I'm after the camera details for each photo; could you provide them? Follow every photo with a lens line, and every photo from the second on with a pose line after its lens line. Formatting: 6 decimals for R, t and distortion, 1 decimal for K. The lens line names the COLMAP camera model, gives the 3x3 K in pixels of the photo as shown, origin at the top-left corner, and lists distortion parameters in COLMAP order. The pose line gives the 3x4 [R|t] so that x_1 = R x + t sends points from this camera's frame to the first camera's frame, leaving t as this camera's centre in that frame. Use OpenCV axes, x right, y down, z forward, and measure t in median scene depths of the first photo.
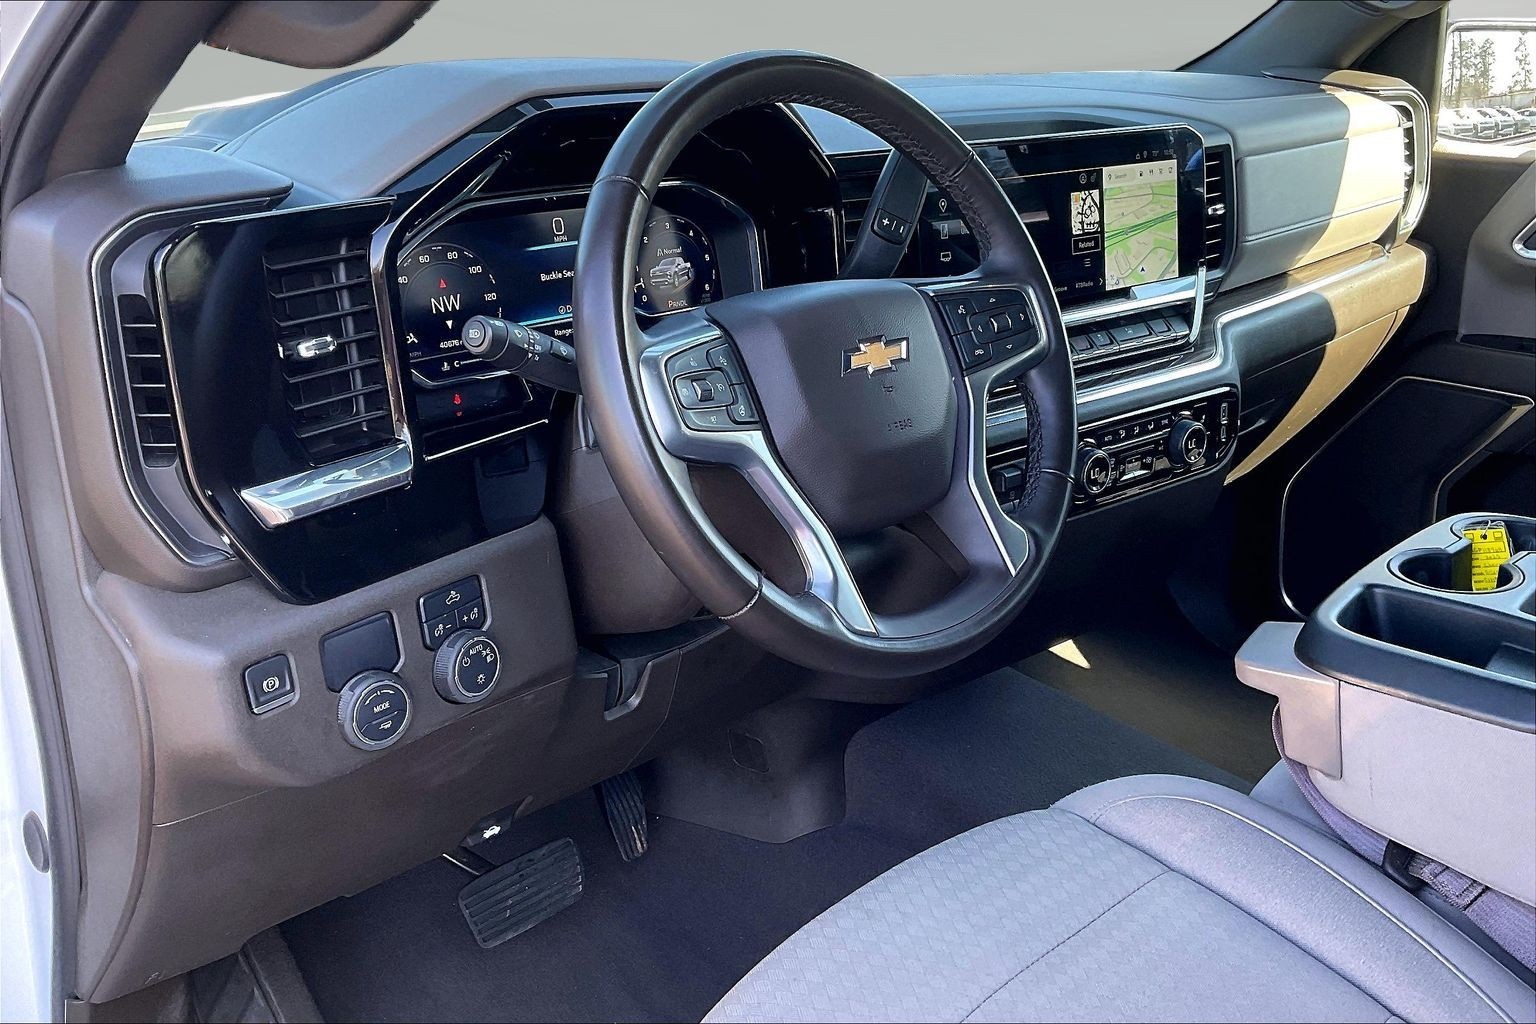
lens RADIAL K [[1405.7, 0, 856.9], [0, 1405.7, 430.7], [0, 0, 1]] dist [0.042800, 0.000000]
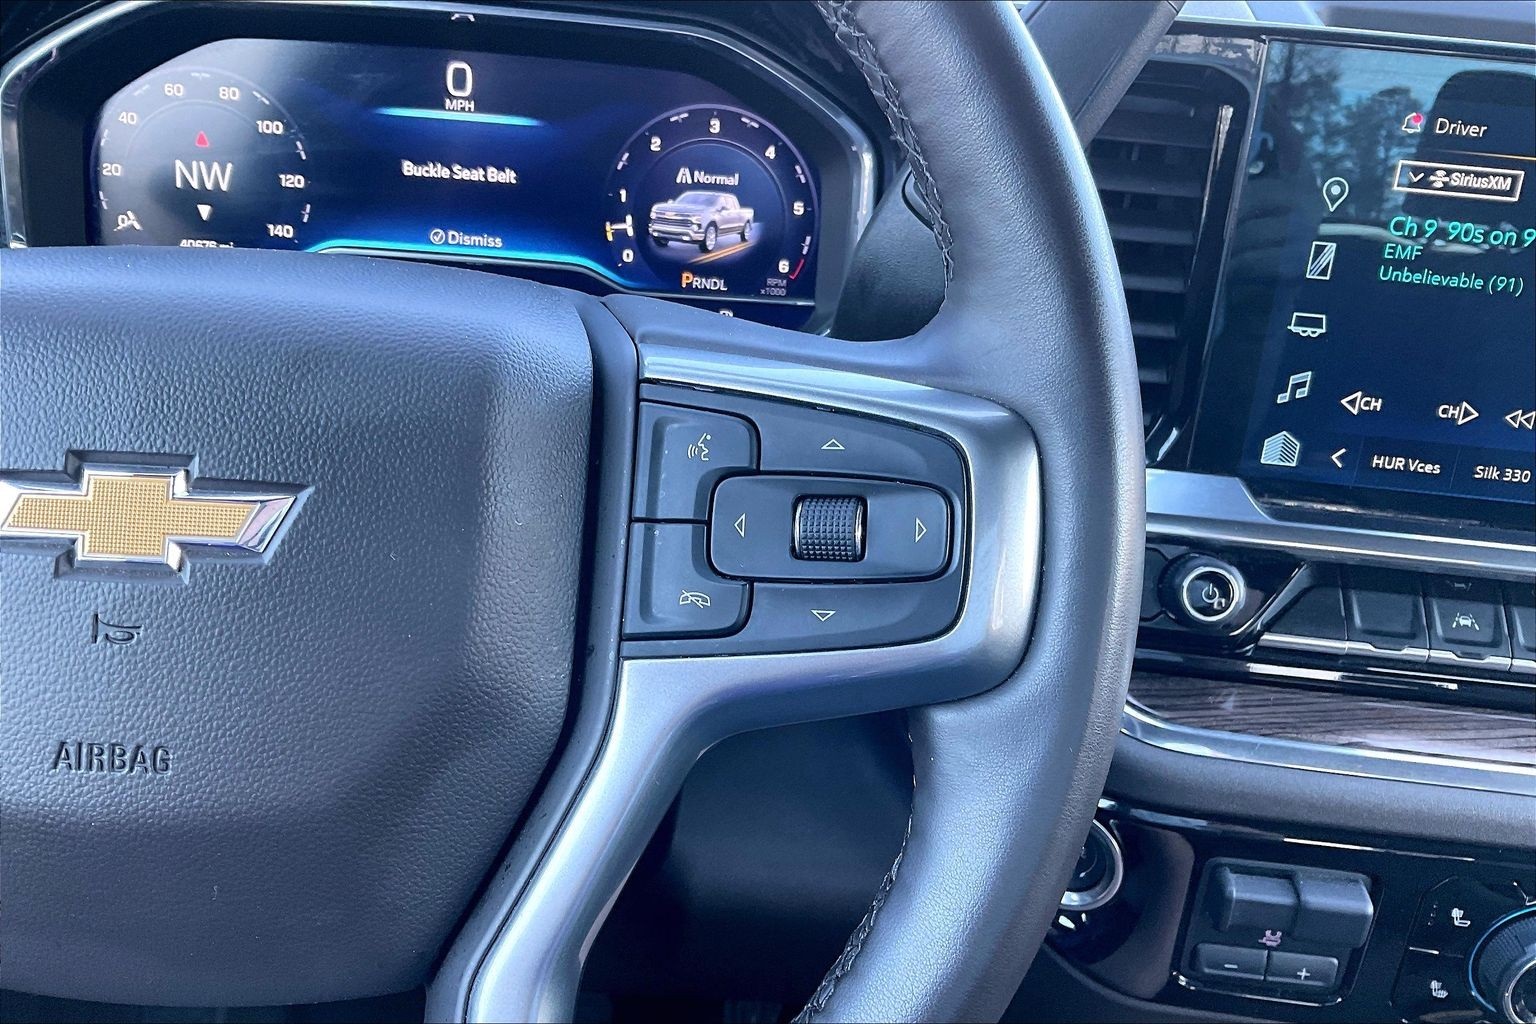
lens RADIAL K [[1273.4, 0, 760.1], [0, 1273.4, 510.0], [0, 0, 1]] dist [0.078796, -0.171284]
pose [[0.698436, 0.333932, -0.632991, 0.187460], [-0.271607, 0.941978, 0.197249, -0.096186], [0.662131, 0.034159, 0.748609, 0.580575]]
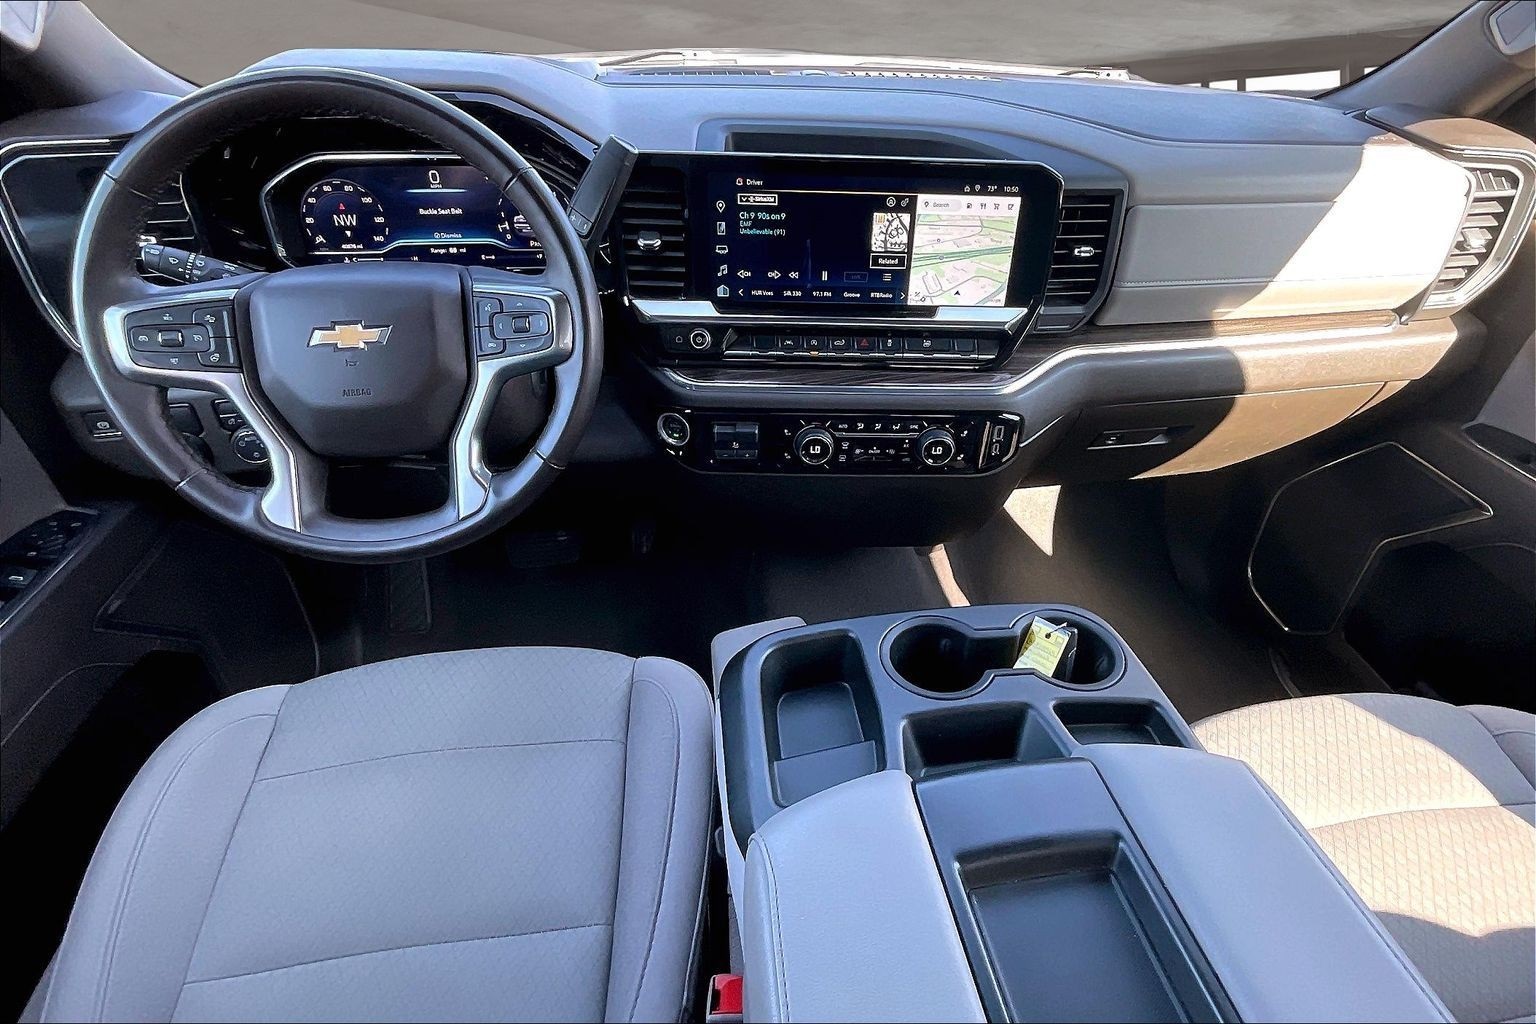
lens RADIAL K [[749.2, 0, 807.1], [0, 749.2, 504.2], [0, 0, 1]] dist [-0.013704, 0.007469]
pose [[0.786151, 0.386706, -0.482104, 0.491760], [-0.208847, 0.900396, 0.381668, -0.175677], [0.581678, -0.199363, 0.788610, 0.439457]]
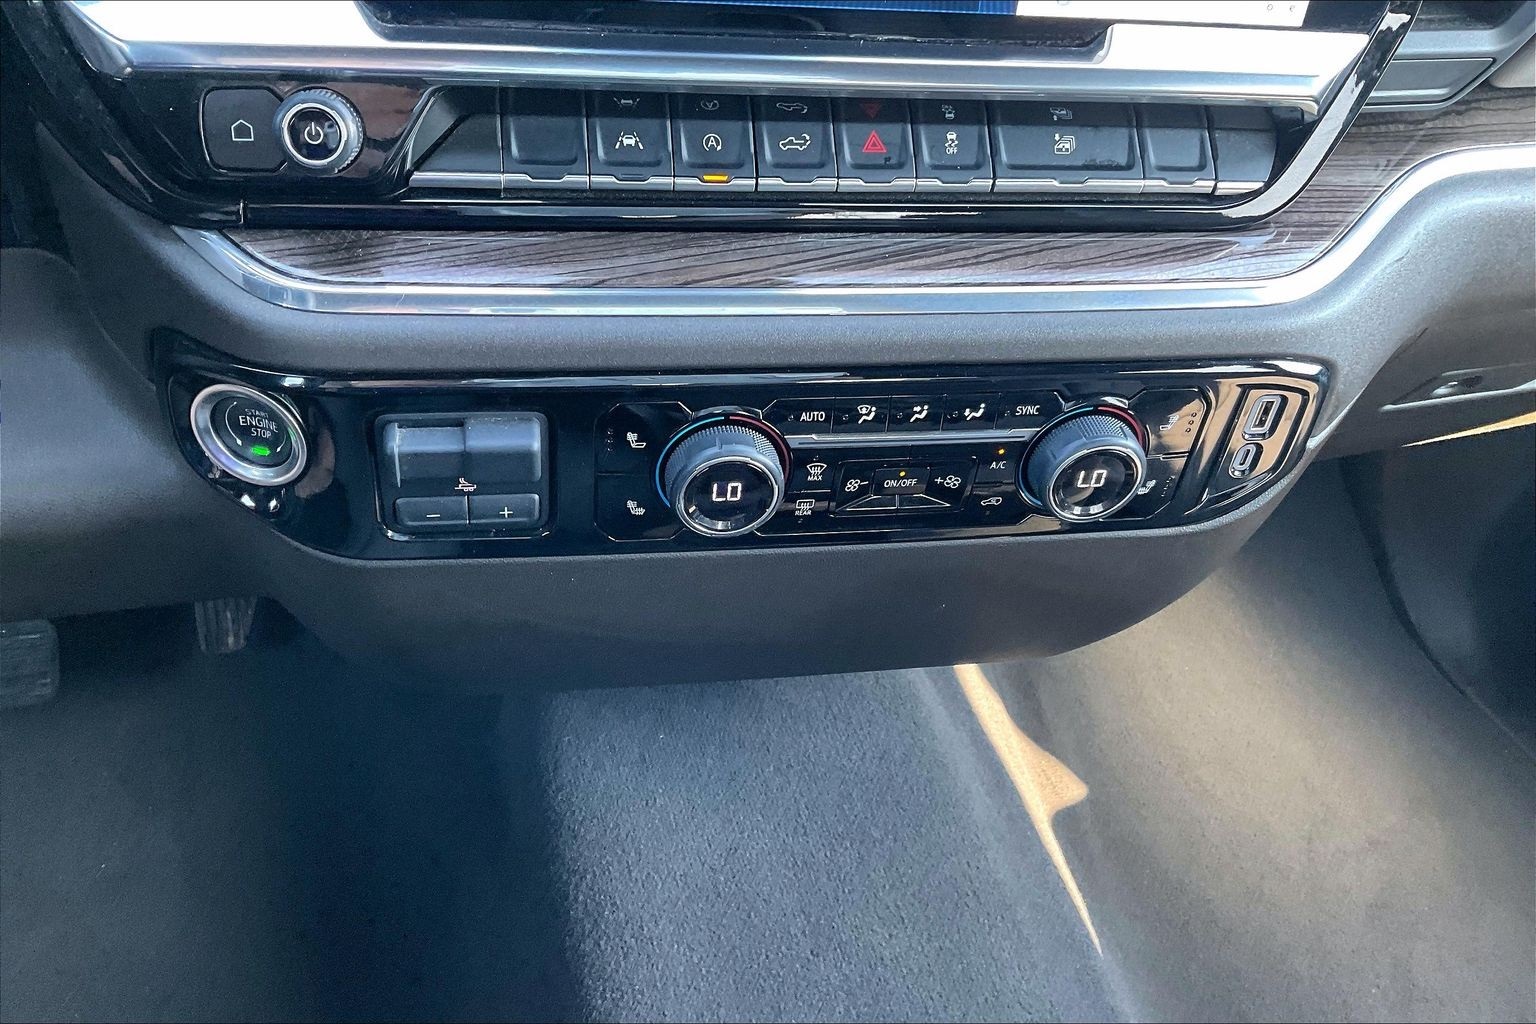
lens RADIAL K [[1273.4, 0, 763.2], [0, 1273.4, 524.7], [0, 0, 1]] dist [0.078796, -0.171284]
pose [[0.856652, 0.401664, -0.323748, 0.289861], [-0.237713, 0.864284, 0.443291, -0.121014], [0.457864, -0.302787, 0.835871, 0.676792]]
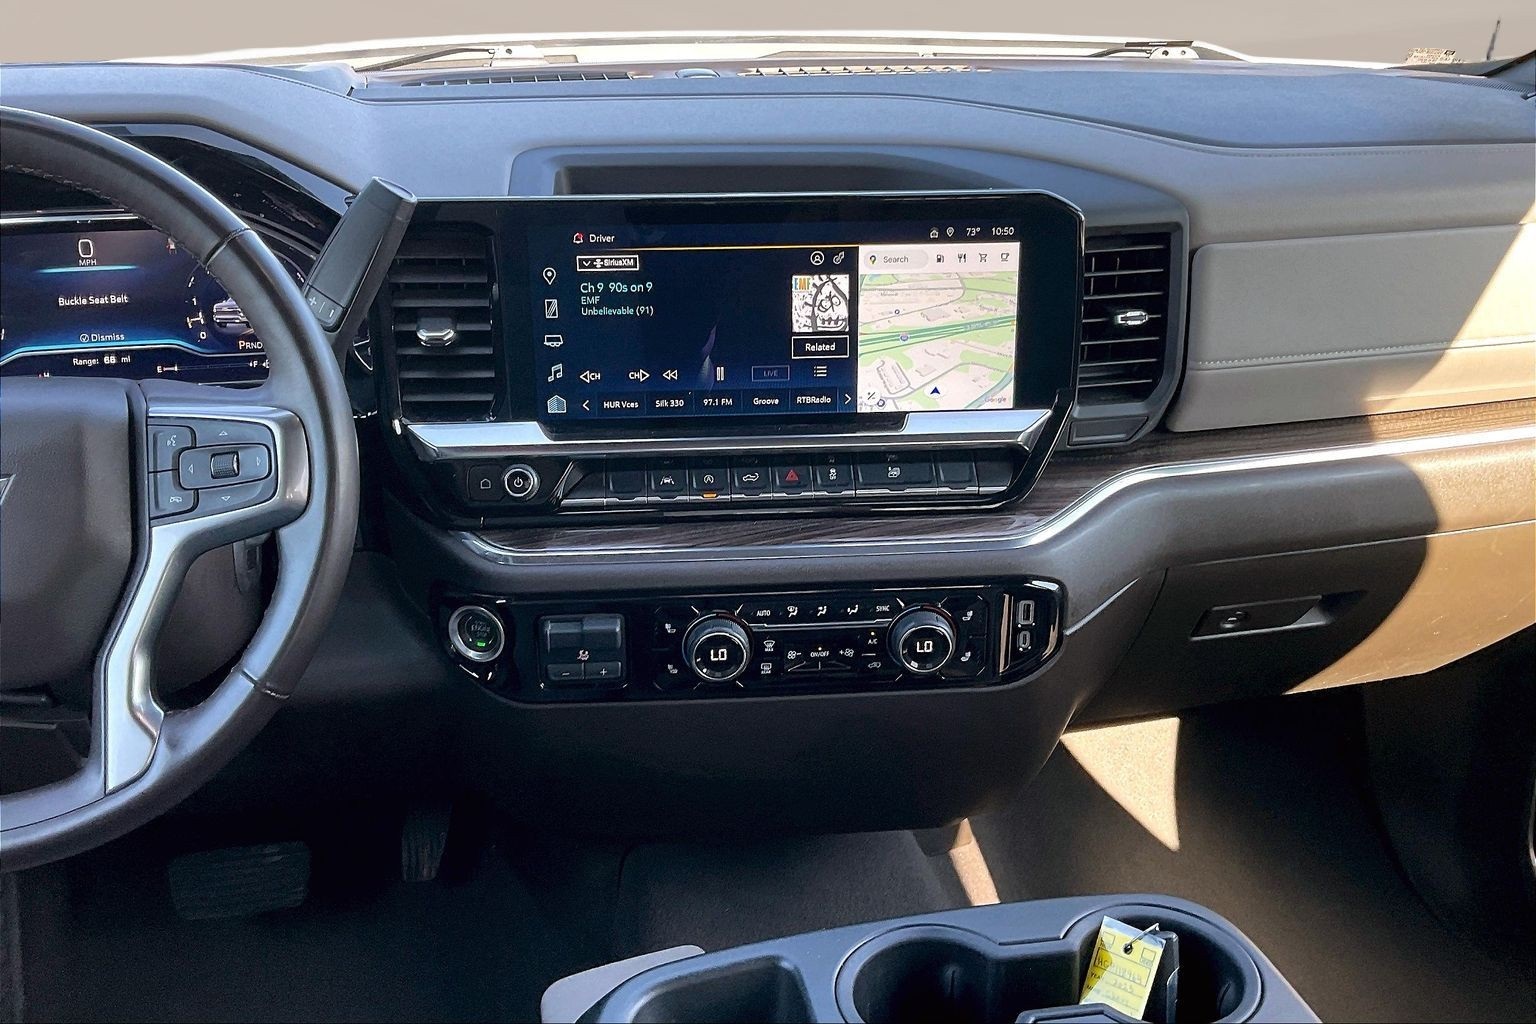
lens RADIAL K [[1405.7, 0, 779.7], [0, 1405.7, 473.1], [0, 0, 1]] dist [0.042800, 0.000000]
pose [[0.814629, 0.225149, -0.534497, 0.556827], [-0.168075, 0.973674, 0.153981, -0.179546], [0.555094, -0.035602, 0.831025, 0.385316]]
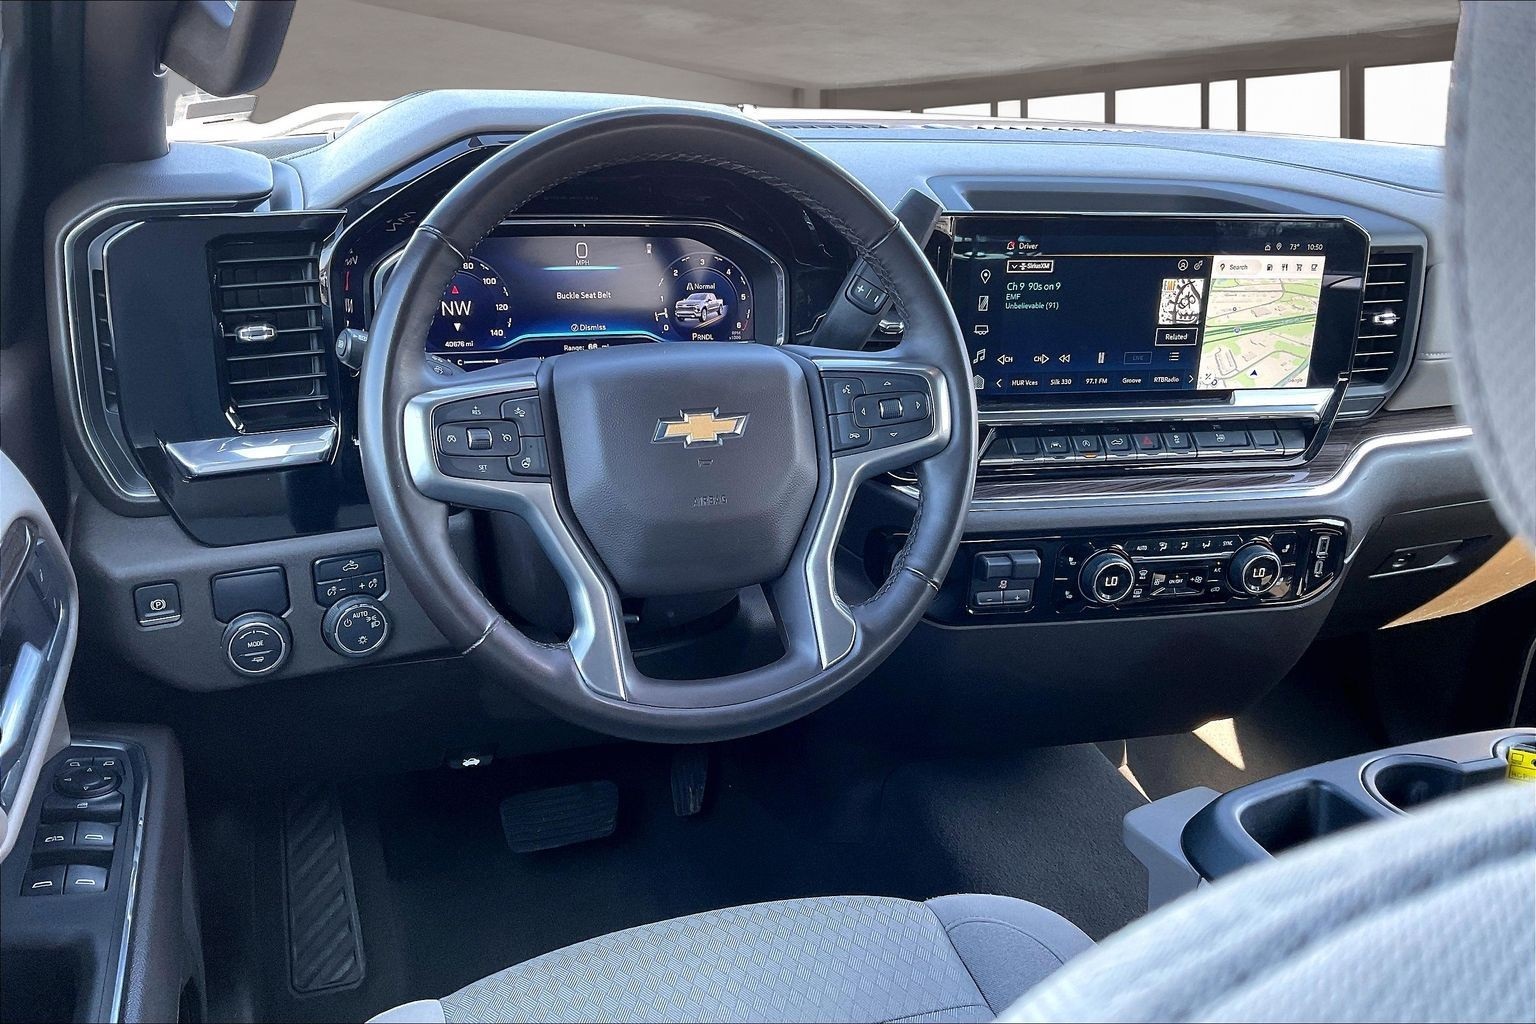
lens RADIAL K [[1273.4, 0, 761.1], [0, 1273.4, 517.8], [0, 0, 1]] dist [0.078796, -0.171284]
pose [[0.894105, 0.210330, -0.395394, 0.279991], [-0.176732, 0.976913, 0.120027, -0.070205], [0.411511, -0.037438, 0.910635, 0.122310]]
